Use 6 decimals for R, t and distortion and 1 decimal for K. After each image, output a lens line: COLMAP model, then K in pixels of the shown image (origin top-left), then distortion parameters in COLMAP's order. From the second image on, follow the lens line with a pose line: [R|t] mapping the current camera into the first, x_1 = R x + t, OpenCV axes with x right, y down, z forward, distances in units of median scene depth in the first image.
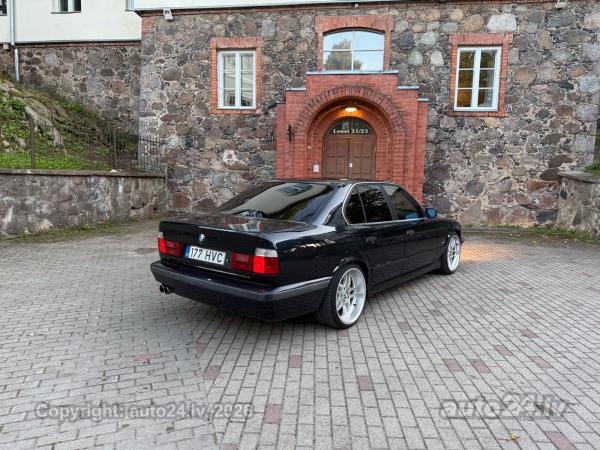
lens RADIAL K [[390.9, 0, 300.0], [0, 390.9, 225.0], [0, 0, 1]] dist [-0.002035, -0.004450]
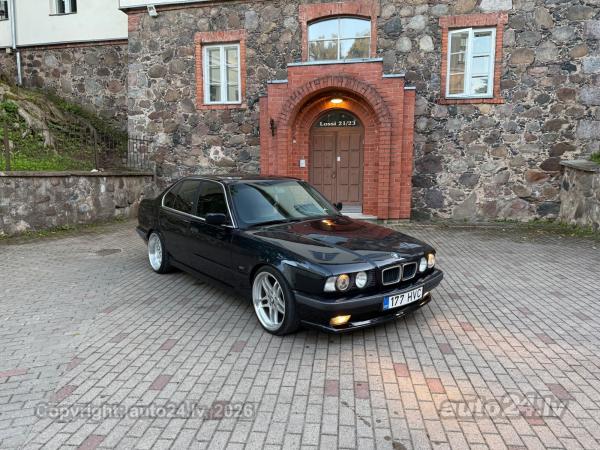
lens RADIAL K [[390.9, 0, 300.0], [0, 390.9, 225.0], [0, 0, 1]] dist [-0.002035, -0.004450]
pose [[0.997598, -0.012111, -0.068207, 0.102784], [0.013270, 0.999775, 0.016572, -0.007717], [0.067991, -0.017437, 0.997534, 0.030120]]
